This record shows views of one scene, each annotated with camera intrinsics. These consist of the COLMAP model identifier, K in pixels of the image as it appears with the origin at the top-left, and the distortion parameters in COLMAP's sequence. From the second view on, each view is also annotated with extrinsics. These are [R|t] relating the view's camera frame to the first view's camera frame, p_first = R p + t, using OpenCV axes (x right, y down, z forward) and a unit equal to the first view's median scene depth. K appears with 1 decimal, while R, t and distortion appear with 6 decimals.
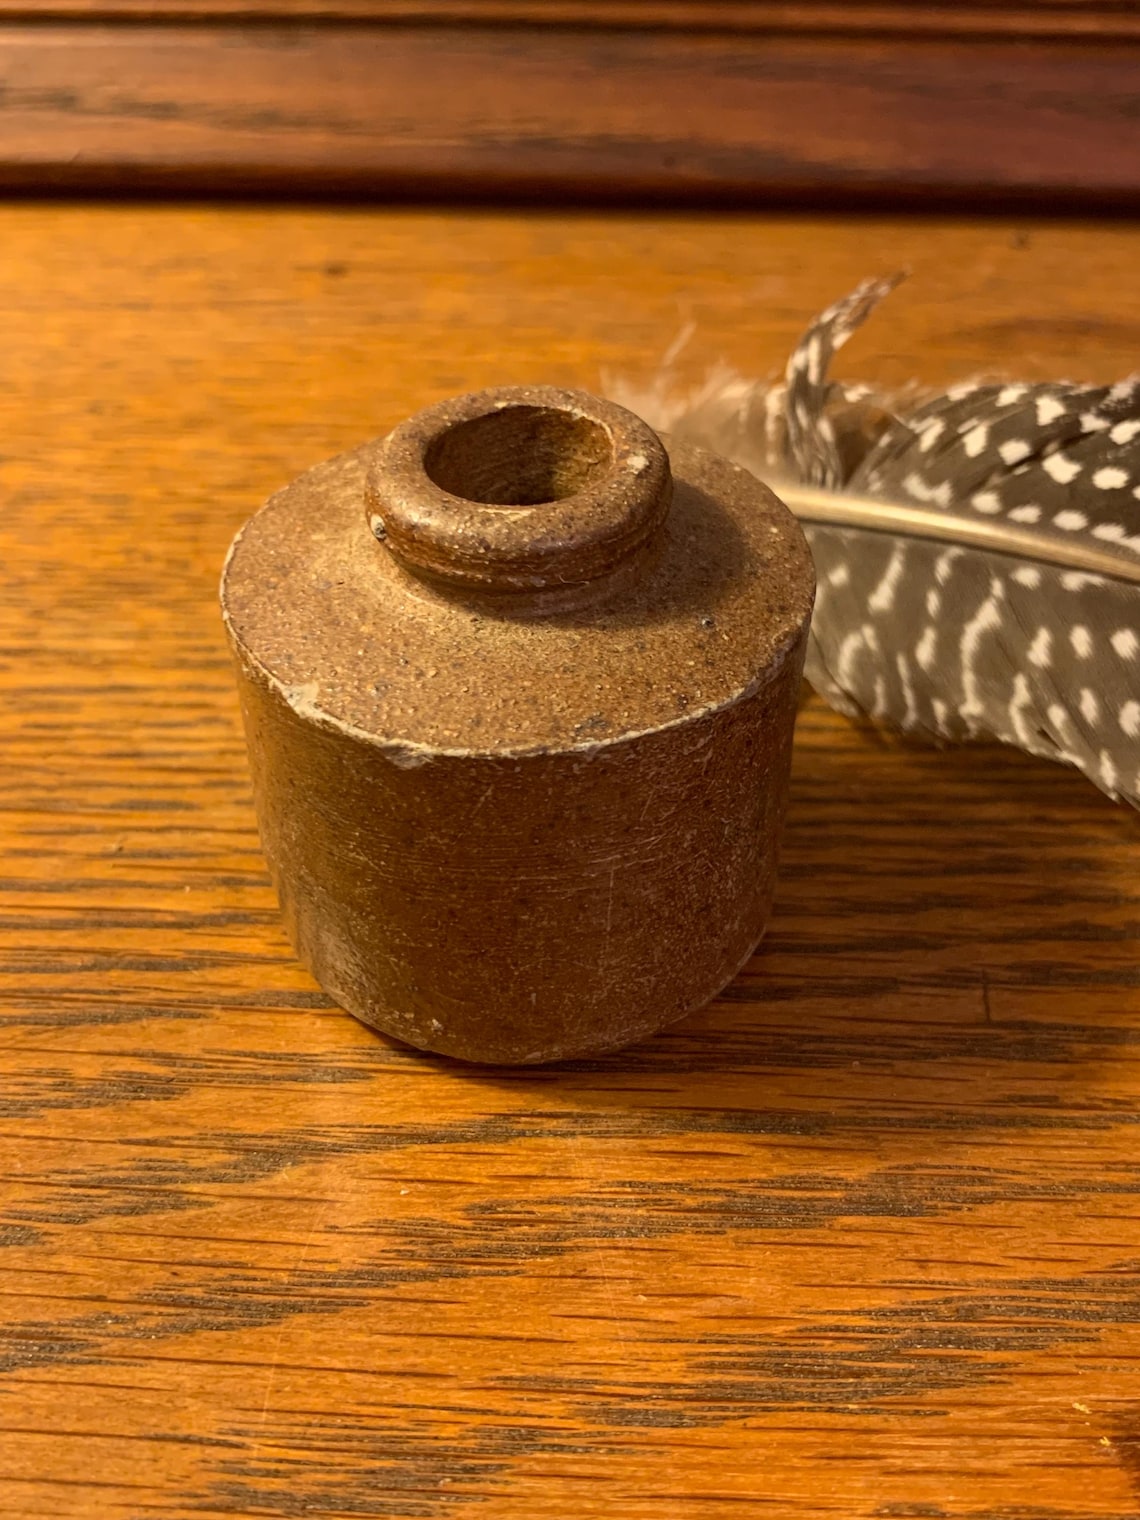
lens RADIAL K [[1668.1, 0, 581.8], [0, 1668.1, 746.5], [0, 0, 1]] dist [-0.031316, 0.000000]
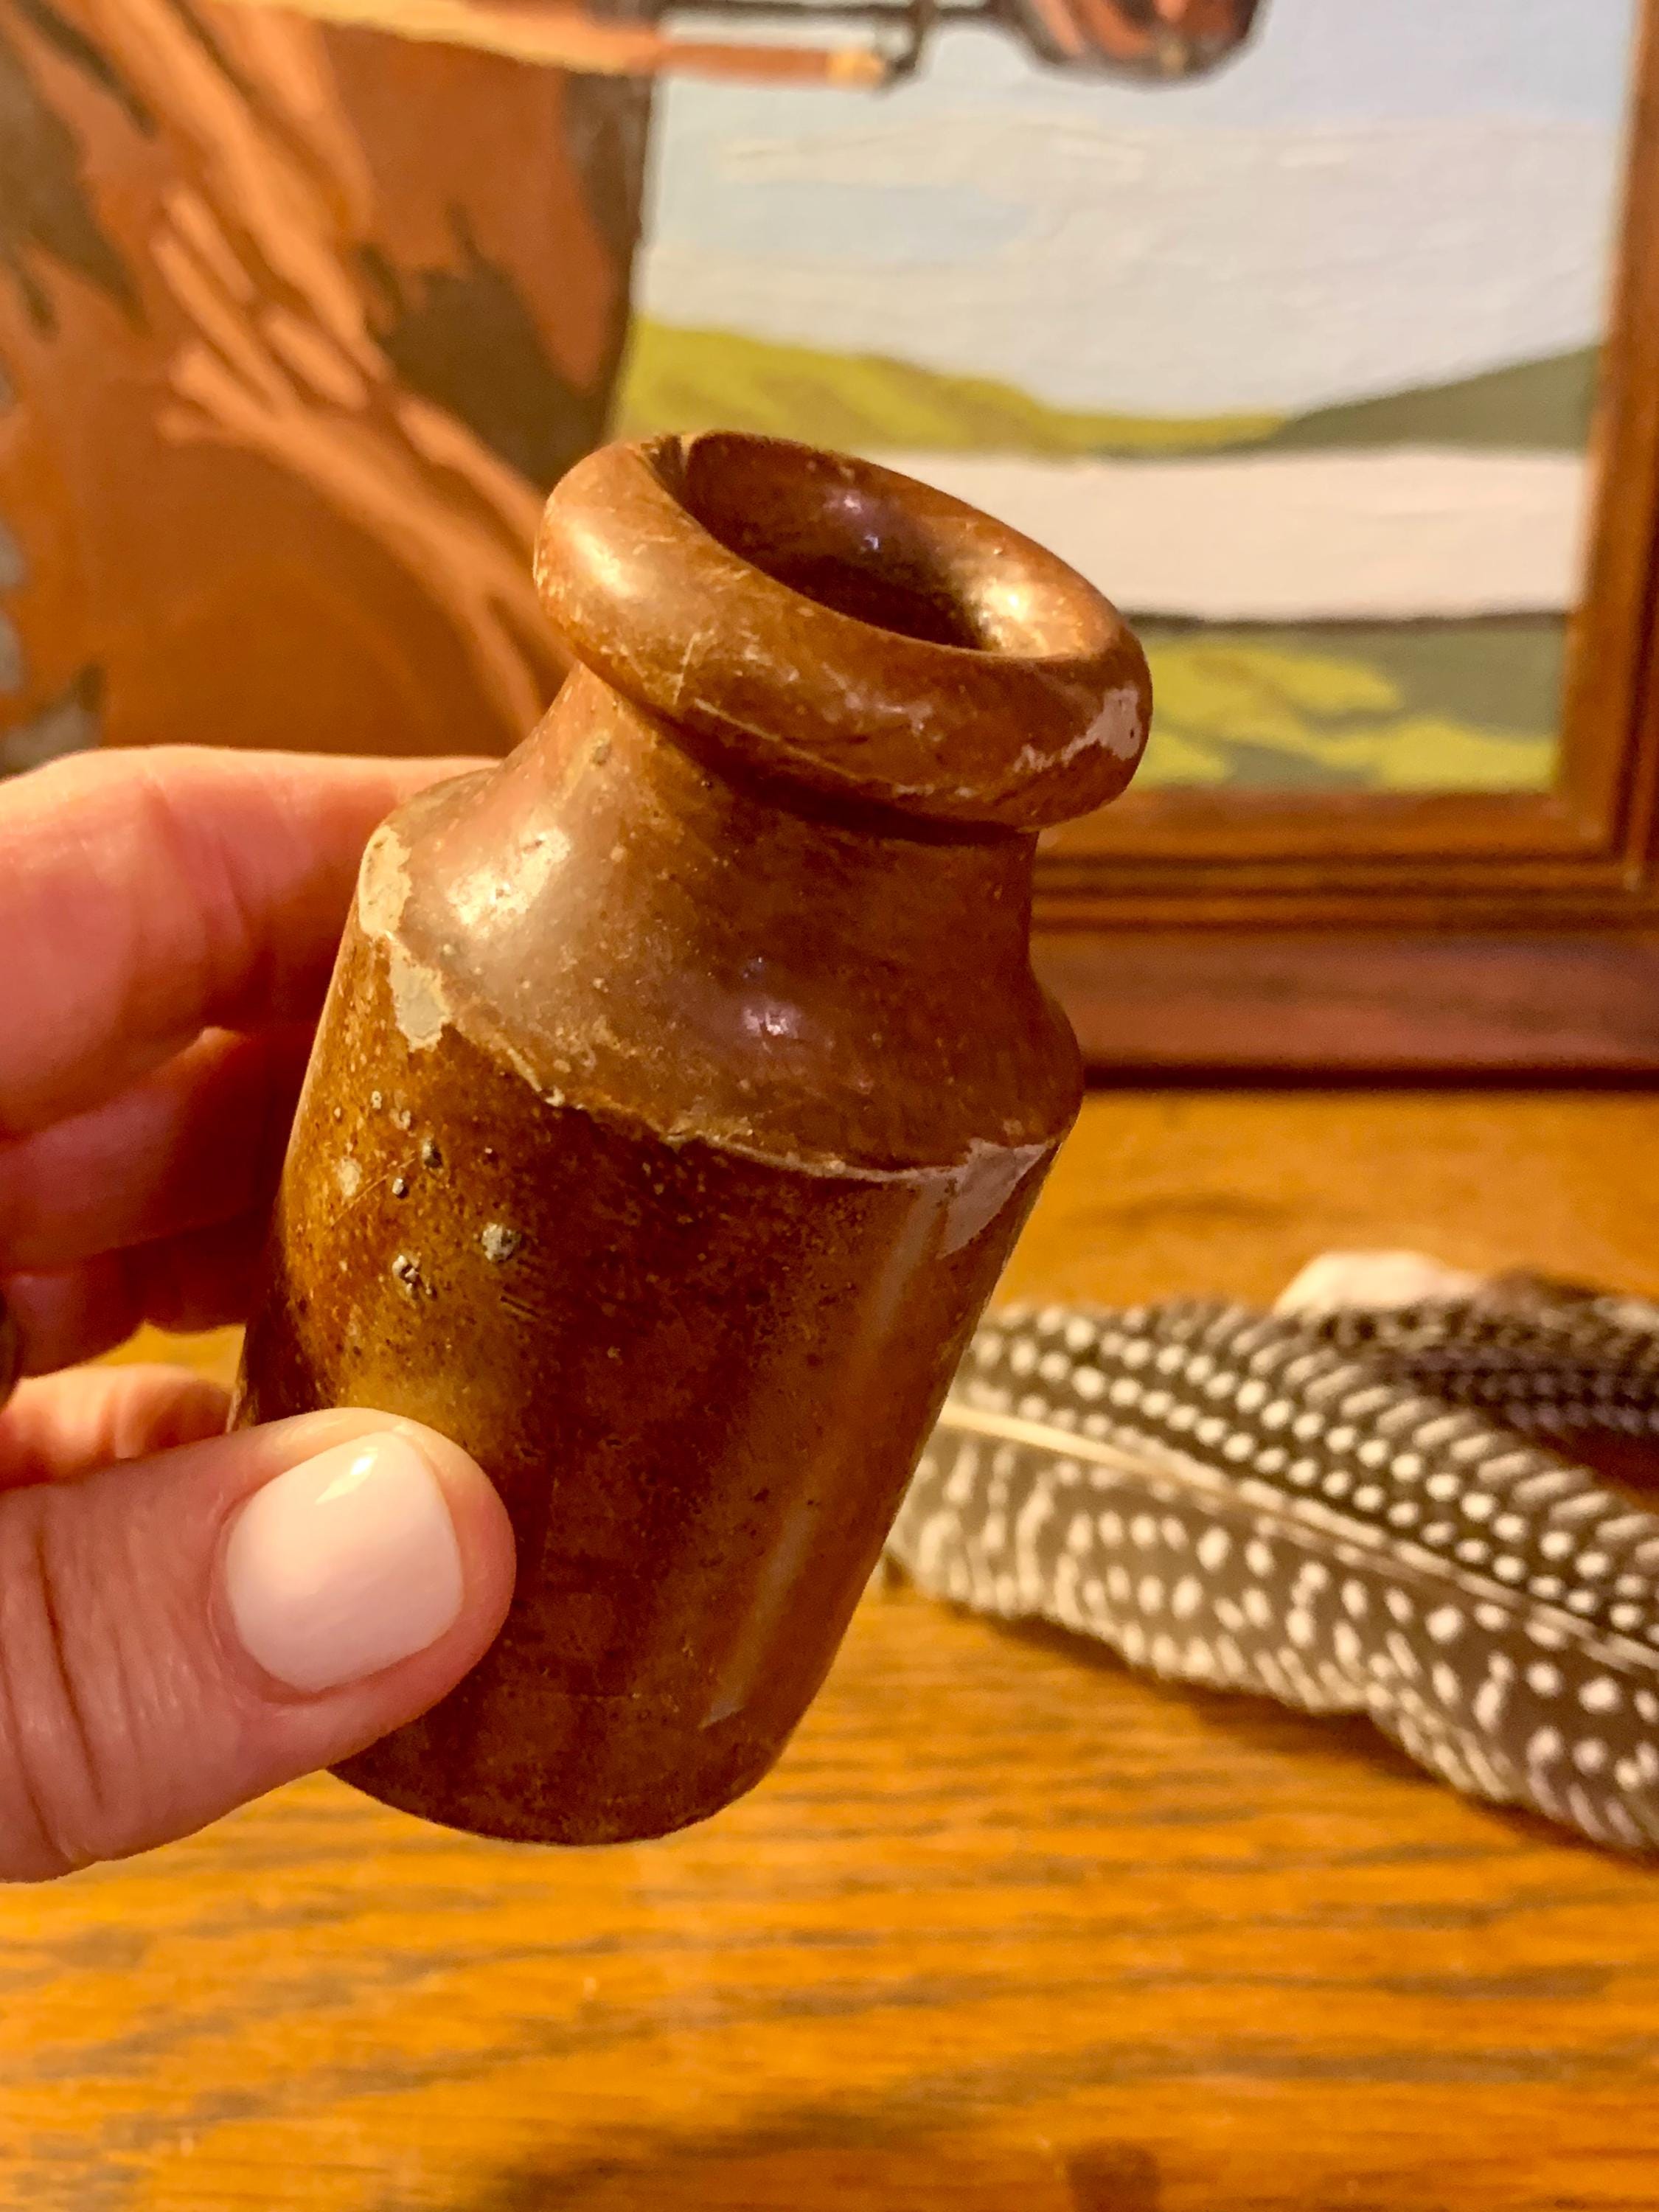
lens RADIAL K [[2427.6, 0, 849.6], [0, 2427.6, 1110.7], [0, 0, 1]] dist [-0.031316, 0.000000]
pose [[0.999598, -0.020364, -0.019717, 0.175153], [0.015829, 0.978066, -0.207691, 0.001660], [0.023514, 0.207295, 0.977996, -0.858230]]
